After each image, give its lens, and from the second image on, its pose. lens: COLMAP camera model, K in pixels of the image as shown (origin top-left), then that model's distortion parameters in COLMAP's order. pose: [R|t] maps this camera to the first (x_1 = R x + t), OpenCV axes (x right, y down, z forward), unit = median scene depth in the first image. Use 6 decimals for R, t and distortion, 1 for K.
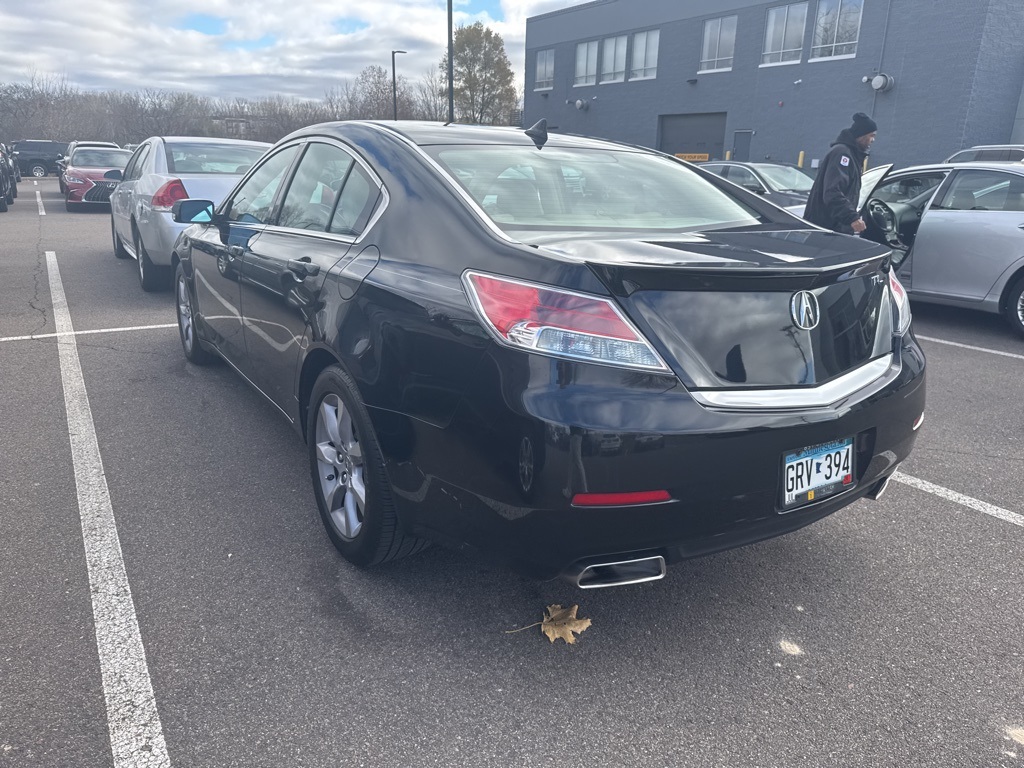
lens RADIAL K [[723.4, 0, 516.3], [0, 723.4, 388.1], [0, 0, 1]] dist [0.013685, -0.019441]
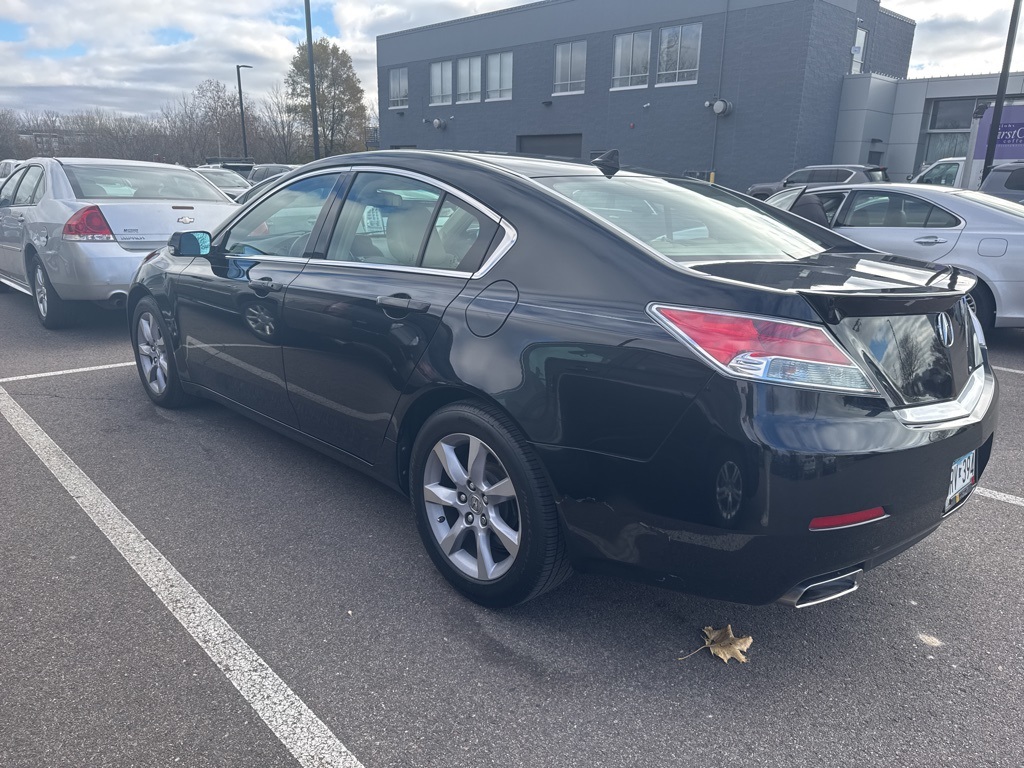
lens RADIAL K [[723.2, 0, 512.7], [0, 723.2, 395.9], [0, 0, 1]] dist [0.014654, -0.016910]
pose [[0.980853, -0.057350, 0.186114, -0.123001], [0.059729, 0.998189, -0.007194, -0.010689], [-0.185364, 0.018172, 0.982502, 0.012418]]
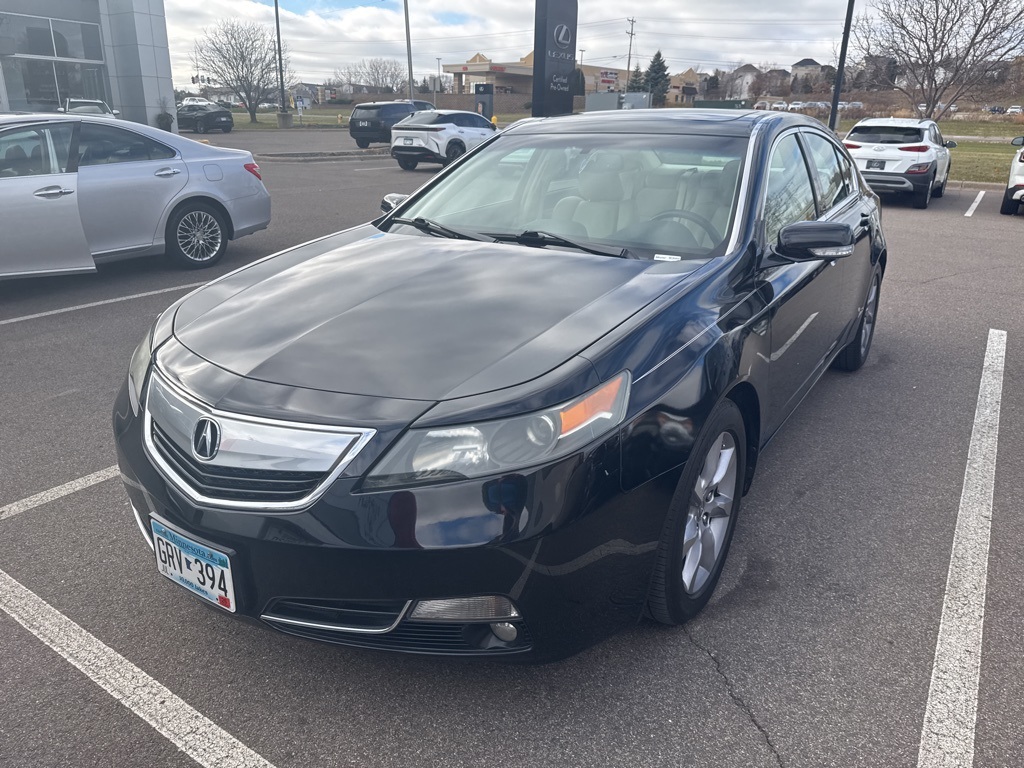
lens RADIAL K [[725.5, 0, 508.5], [0, 725.5, 381.3], [0, 0, 1]] dist [0.004074, -0.006924]
pose [[-0.402378, -0.332790, 0.852844, -0.512075], [0.250566, 0.855980, 0.452233, -0.274773], [-0.880516, 0.395662, -0.261041, 0.801509]]
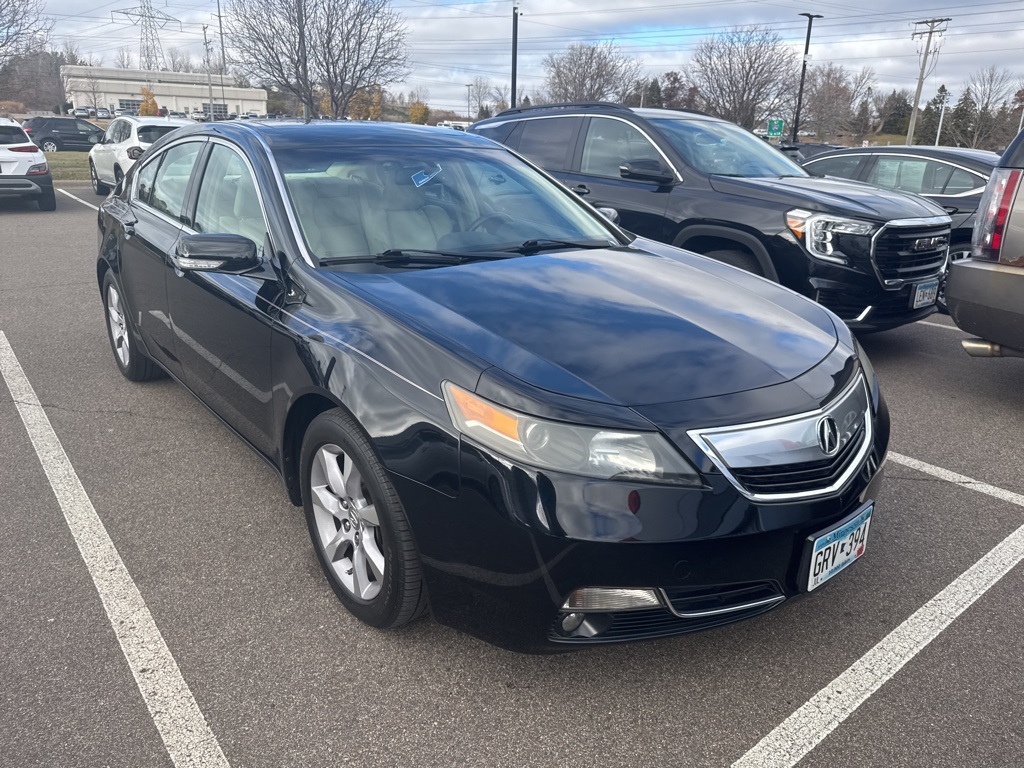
lens RADIAL K [[723.3, 0, 521.0], [0, 723.3, 388.4], [0, 0, 1]] dist [0.014093, -0.018752]
pose [[-0.992520, -0.006397, -0.121917, -0.116684], [-0.077157, 0.806774, 0.585801, -0.338768], [0.094612, 0.590826, -0.801232, 1.034567]]
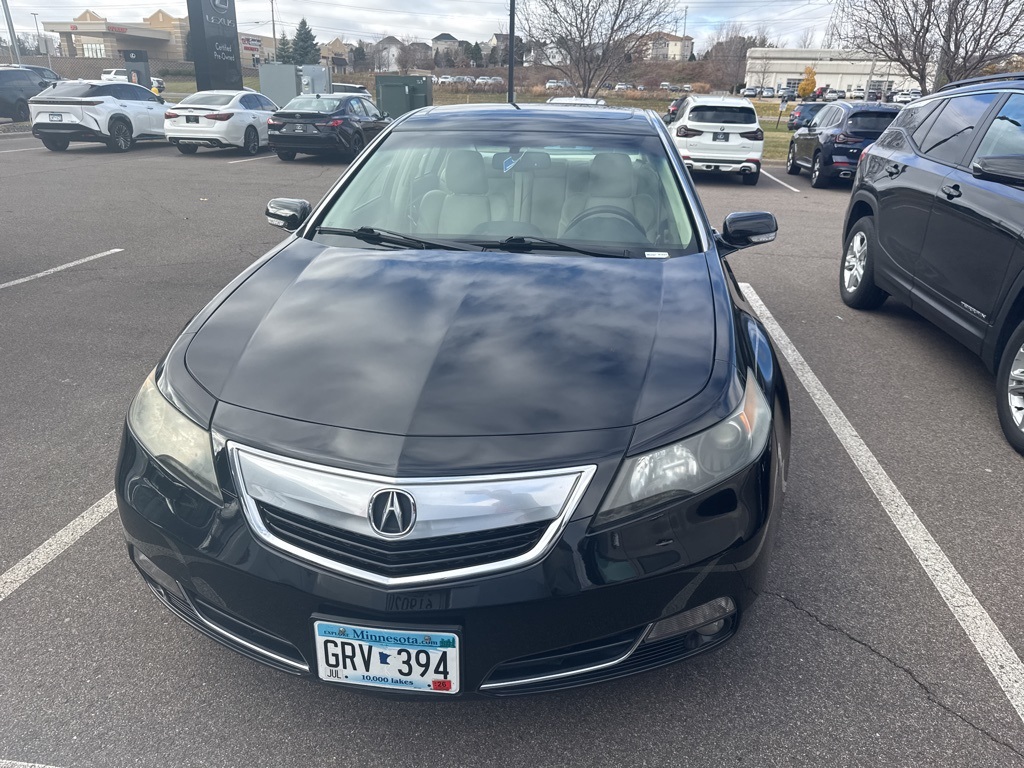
lens RADIAL K [[723.3, 0, 521.0], [0, 723.3, 388.4], [0, 0, 1]] dist [0.014093, -0.018752]
pose [[-0.764261, -0.273490, 0.584045, -0.411735], [0.153540, 0.802422, 0.576667, -0.320311], [-0.626363, 0.530398, -0.571268, 0.914417]]
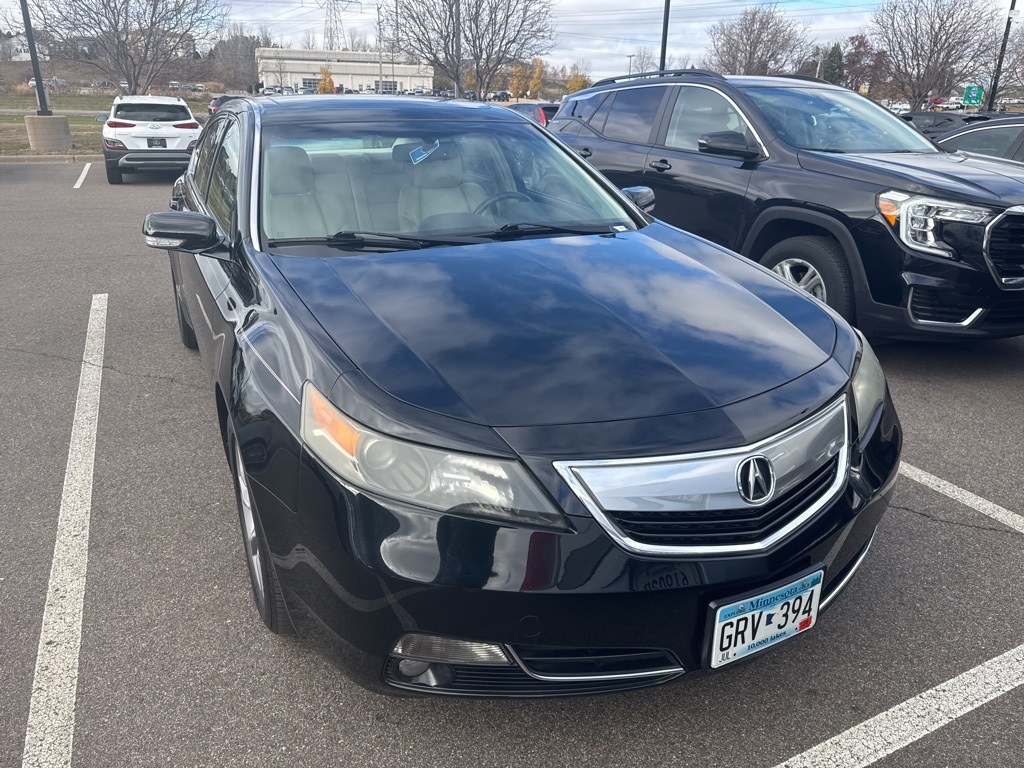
lens RADIAL K [[725.5, 0, 508.5], [0, 725.5, 381.3], [0, 0, 1]] dist [0.004074, -0.006924]
pose [[-0.993361, -0.070661, 0.090777, -0.208986], [-0.000160, 0.789962, 0.613156, -0.331833], [-0.115036, 0.609071, -0.784729, 1.000043]]
